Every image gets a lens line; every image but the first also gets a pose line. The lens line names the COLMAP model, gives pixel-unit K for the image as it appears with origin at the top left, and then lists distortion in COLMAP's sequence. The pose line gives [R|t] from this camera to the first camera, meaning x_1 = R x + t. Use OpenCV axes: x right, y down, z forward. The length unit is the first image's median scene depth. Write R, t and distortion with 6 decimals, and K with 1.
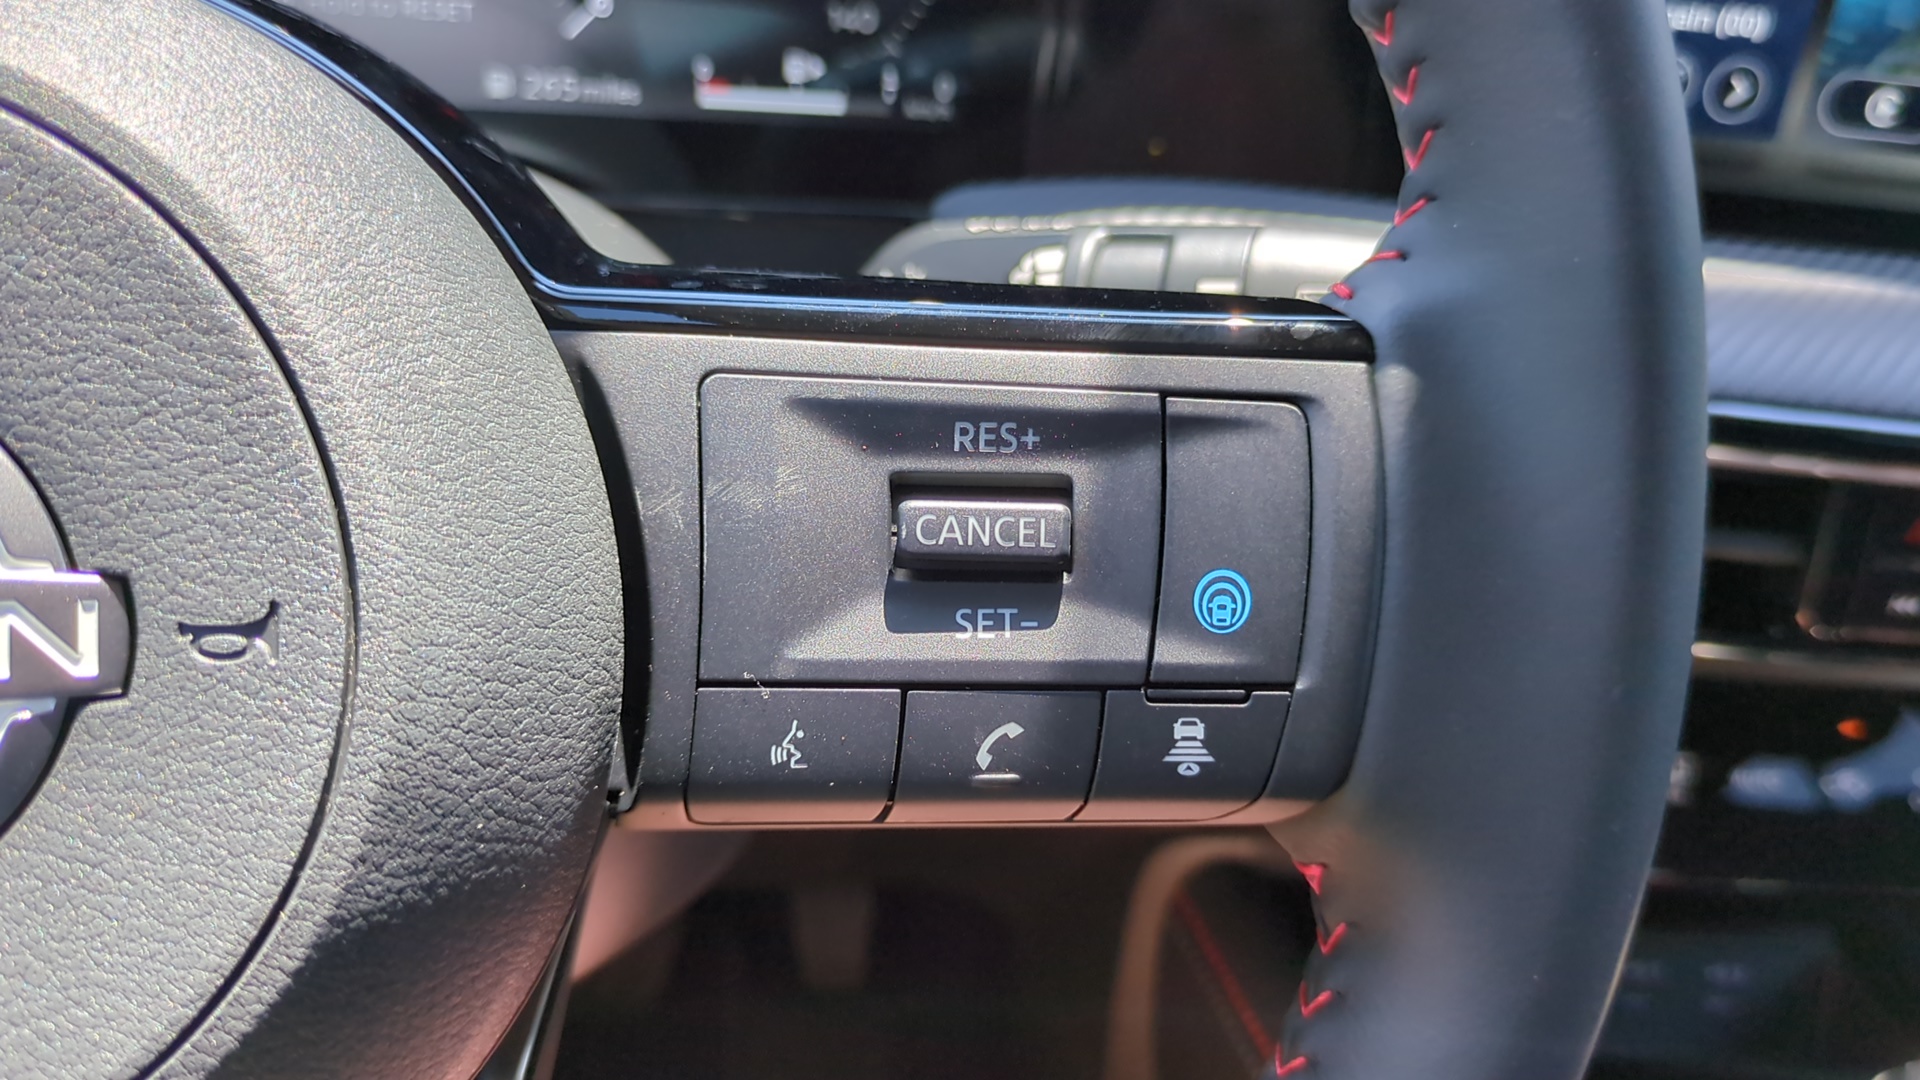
lens RADIAL K [[1580.2, 0, 960.0], [0, 1580.2, 540.0], [0, 0, 1]] dist [0.001255, -0.002625]
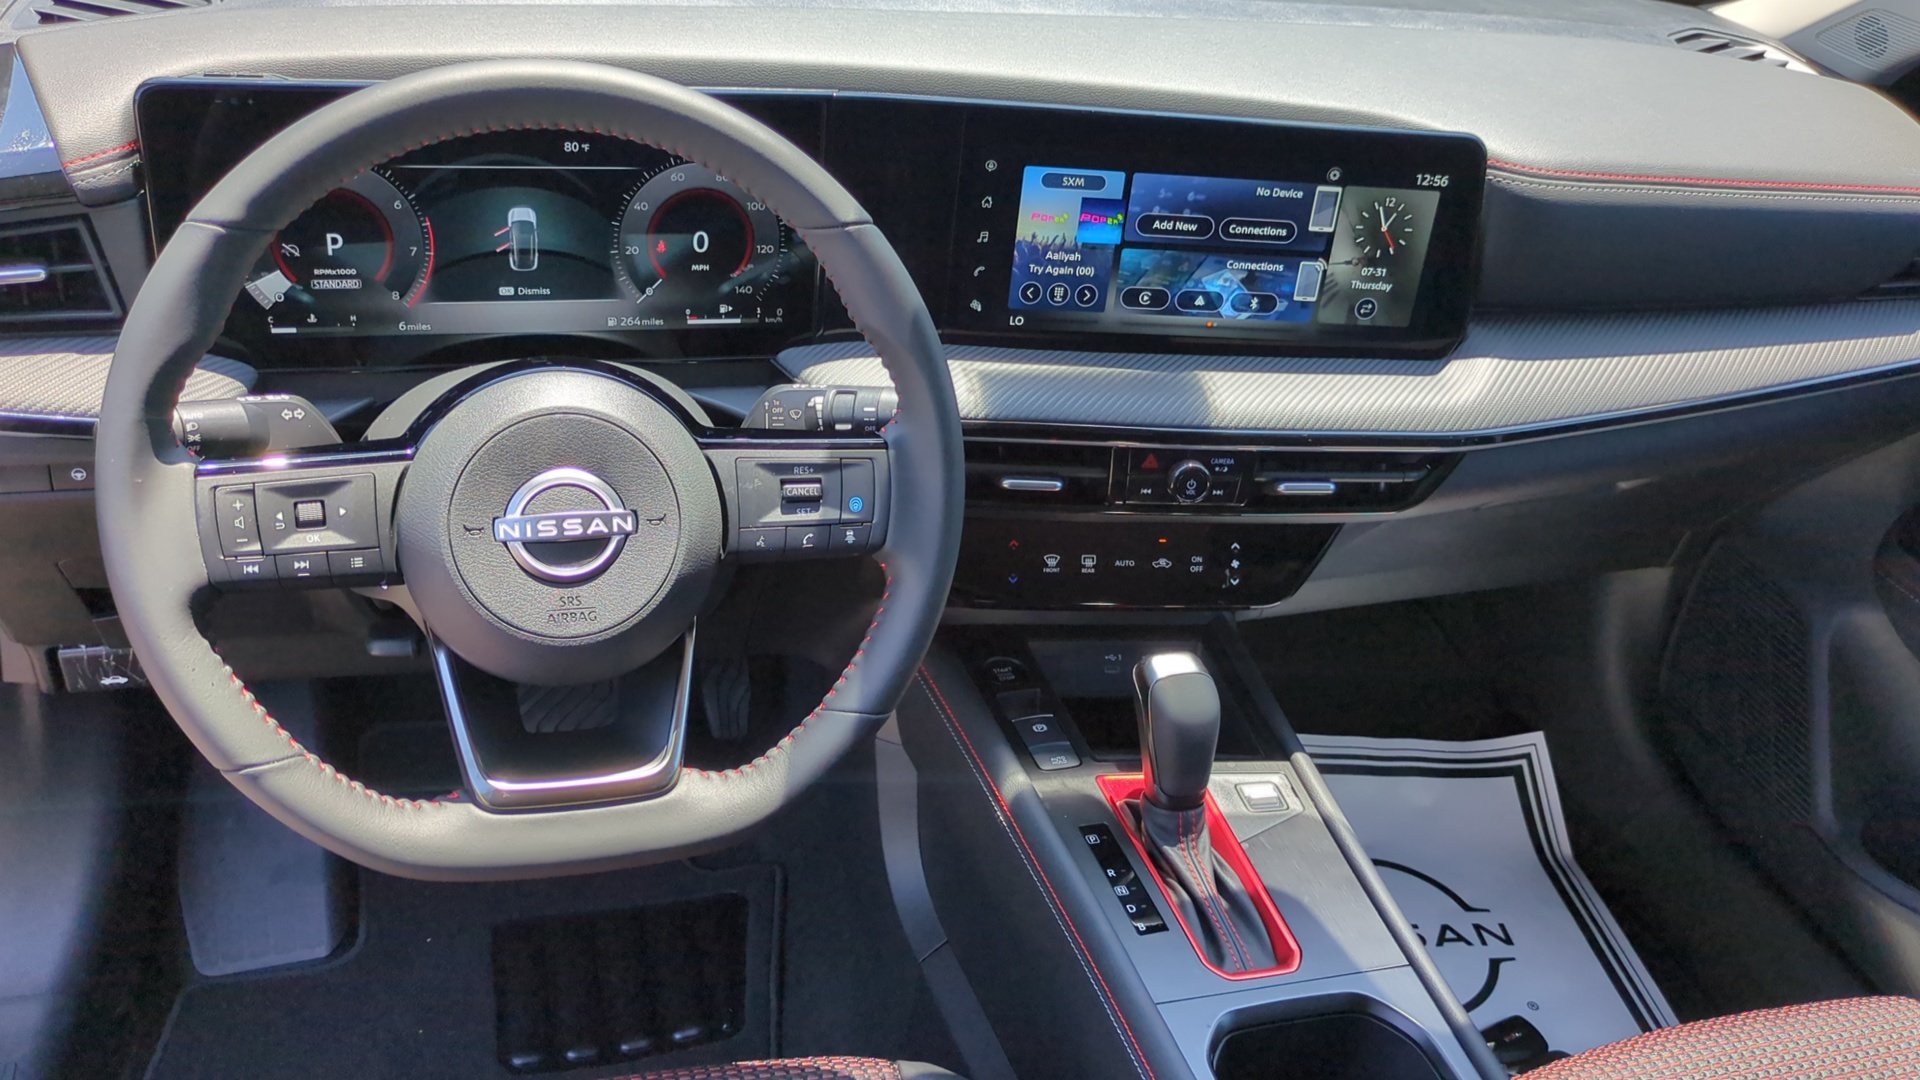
lens RADIAL K [[1580.2, 0, 960.0], [0, 1580.2, 540.0], [0, 0, 1]] dist [0.001255, -0.002625]
pose [[0.992877, -0.052929, 0.106738, -0.025679], [0.046356, 0.996926, 0.063158, -0.129167], [-0.109753, -0.057760, 0.992279, -3.479235]]
